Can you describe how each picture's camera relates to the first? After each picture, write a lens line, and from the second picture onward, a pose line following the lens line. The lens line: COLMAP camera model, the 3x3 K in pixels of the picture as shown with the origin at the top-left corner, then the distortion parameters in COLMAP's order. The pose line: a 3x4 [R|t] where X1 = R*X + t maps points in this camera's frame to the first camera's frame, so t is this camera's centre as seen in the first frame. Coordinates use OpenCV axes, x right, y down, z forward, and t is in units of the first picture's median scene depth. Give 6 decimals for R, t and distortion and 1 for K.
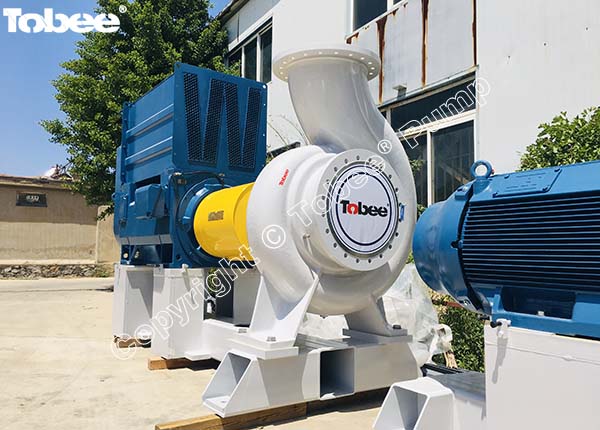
lens RADIAL K [[517.3, 0, 297.6], [0, 517.3, 207.3], [0, 0, 1]] dist [0.069437, -0.058473]
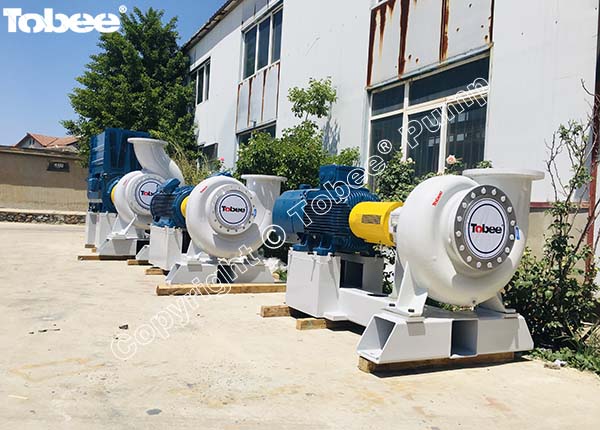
lens RADIAL K [[517.3, 0, 303.0], [0, 517.3, 211.1], [0, 0, 1]] dist [0.069437, -0.058473]
pose [[0.998144, 0.041753, -0.044327, 0.677728], [-0.038346, 0.996439, 0.075098, -0.092820], [0.047305, -0.073259, 0.996190, -1.171076]]
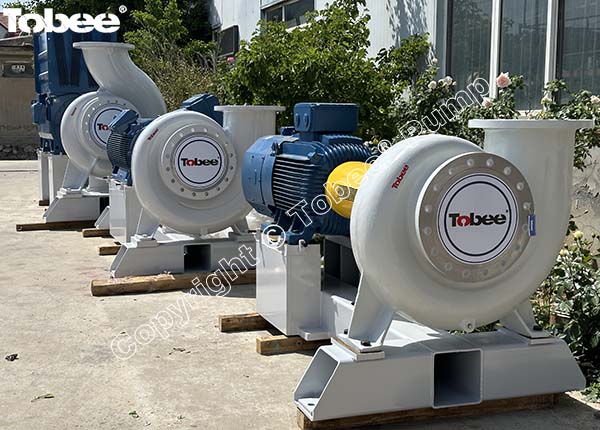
lens RADIAL K [[834.7, 0, 301.1], [0, 834.7, 206.1], [0, 0, 1]] dist [0.119277, 0.000000]
pose [[0.981668, 0.009740, -0.190352, 0.858621], [0.027048, 0.981468, 0.189710, -0.172452], [0.188672, -0.191380, 0.963211, -1.202450]]
